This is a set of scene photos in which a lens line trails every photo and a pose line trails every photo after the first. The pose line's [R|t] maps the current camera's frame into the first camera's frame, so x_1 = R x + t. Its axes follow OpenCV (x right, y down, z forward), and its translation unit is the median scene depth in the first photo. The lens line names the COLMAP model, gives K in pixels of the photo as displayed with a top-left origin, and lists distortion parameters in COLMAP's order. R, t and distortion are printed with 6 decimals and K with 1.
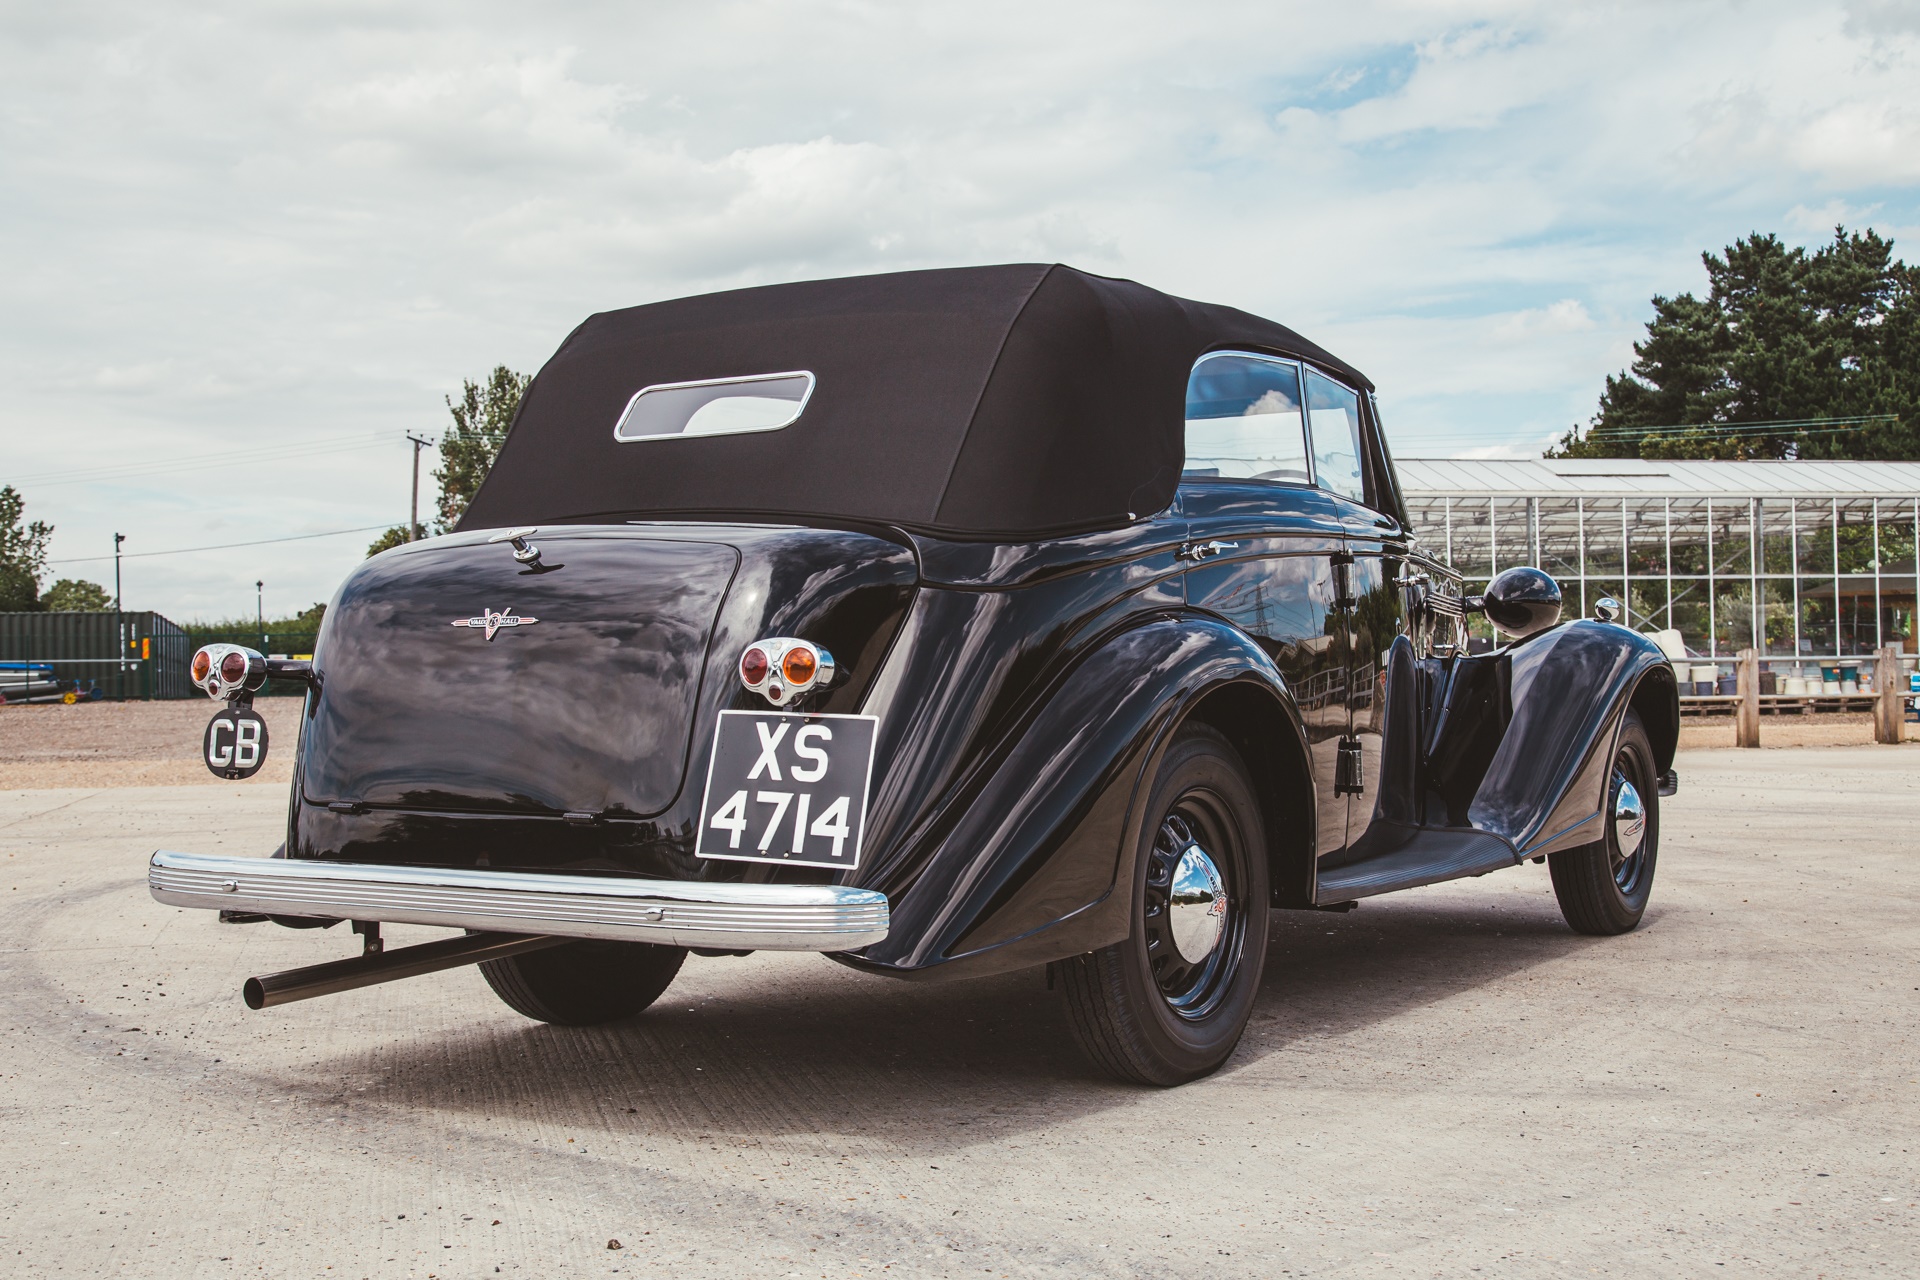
lens RADIAL K [[2170.0, 0, 960.0], [0, 2170.0, 640.0], [0, 0, 1]] dist [0.013262, 0.026375]
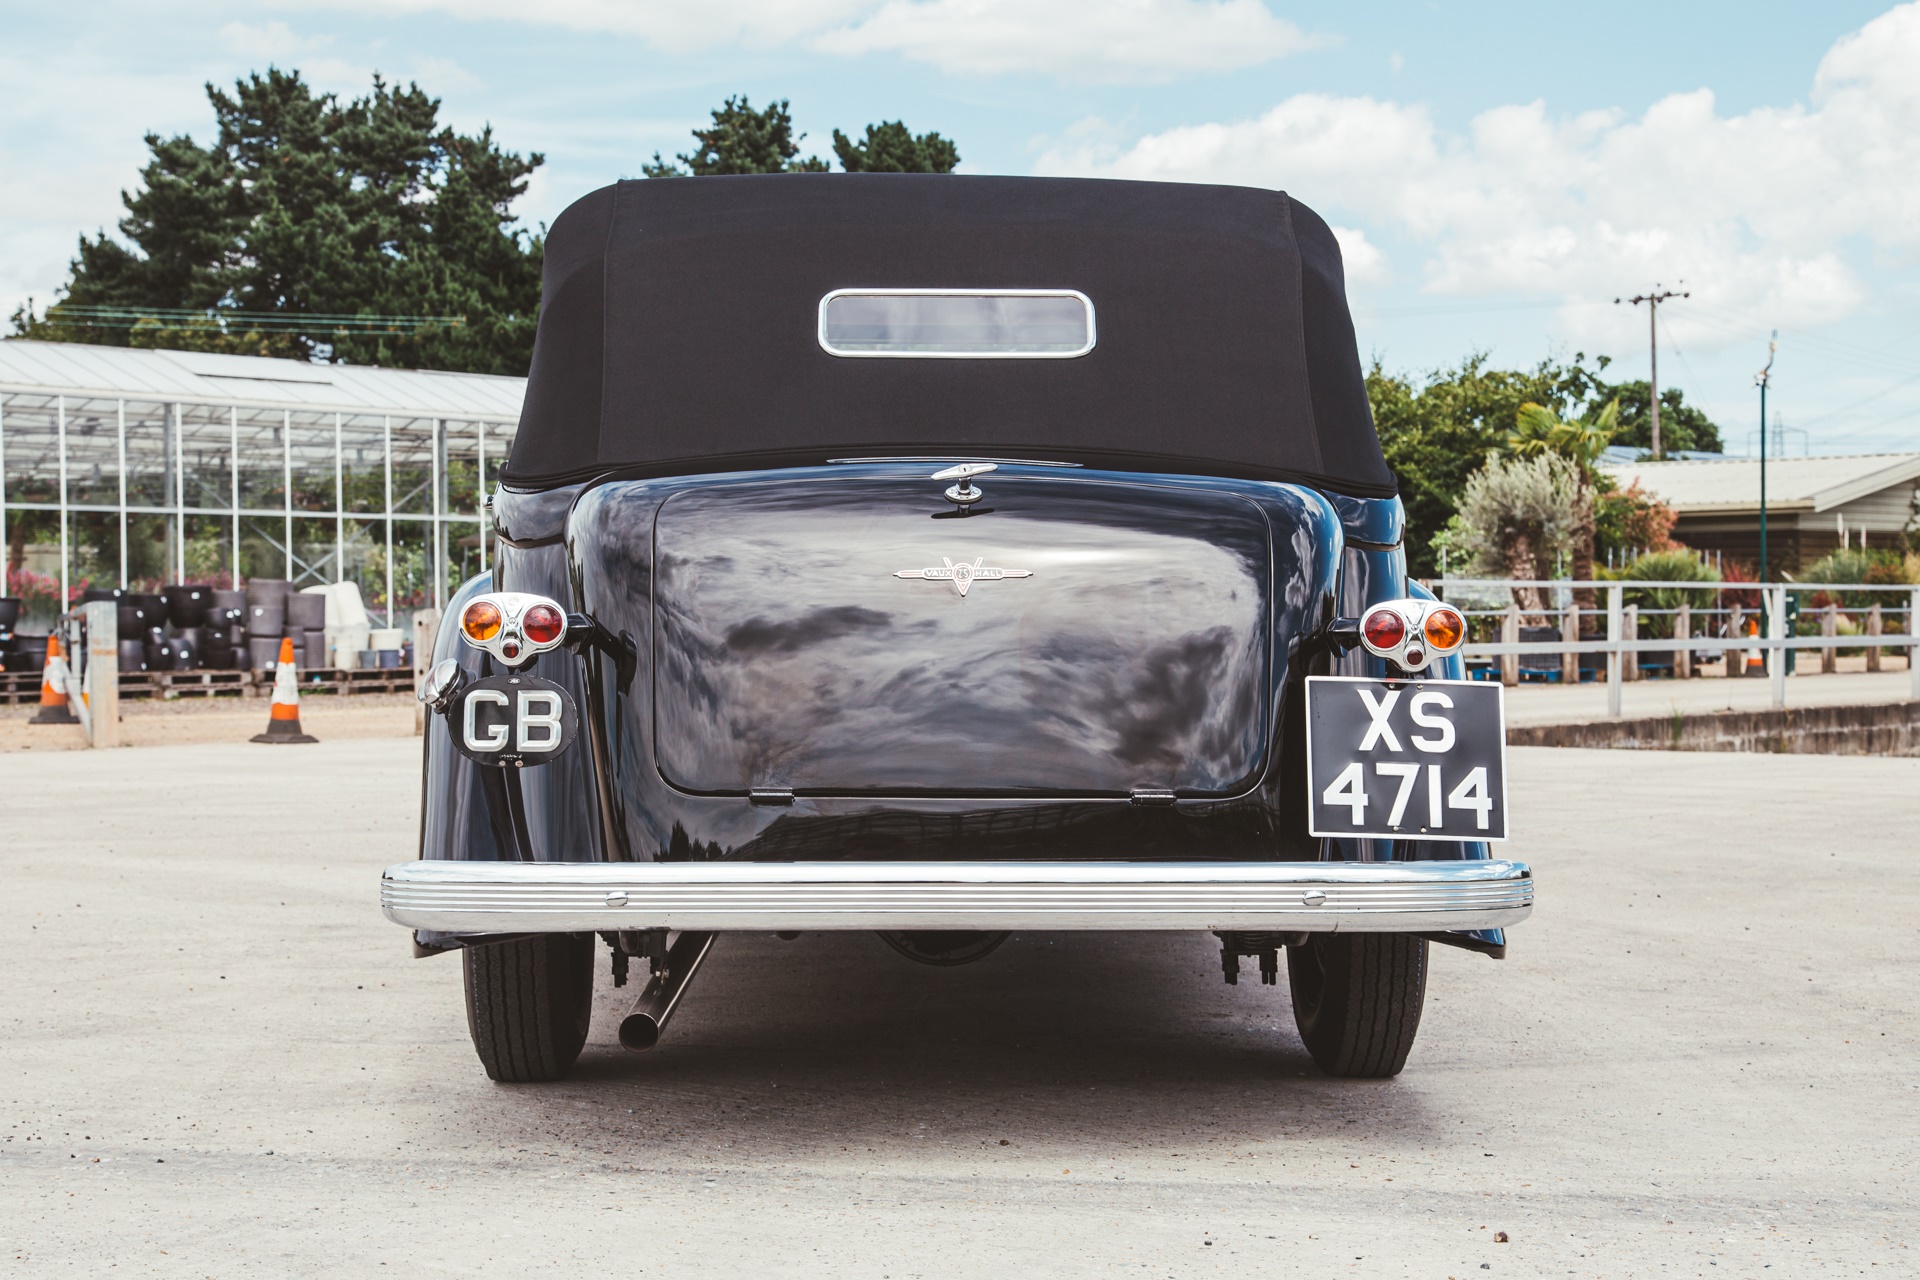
lens RADIAL K [[2924.4, 0, 960.0], [0, 2924.4, 640.0], [0, 0, 1]] dist [0.100966, 0.076807]
pose [[0.817555, 0.007337, 0.575804, -0.682513], [-0.016782, 0.999798, 0.011087, 0.003997], [-0.575606, -0.018727, 0.817512, 0.051959]]
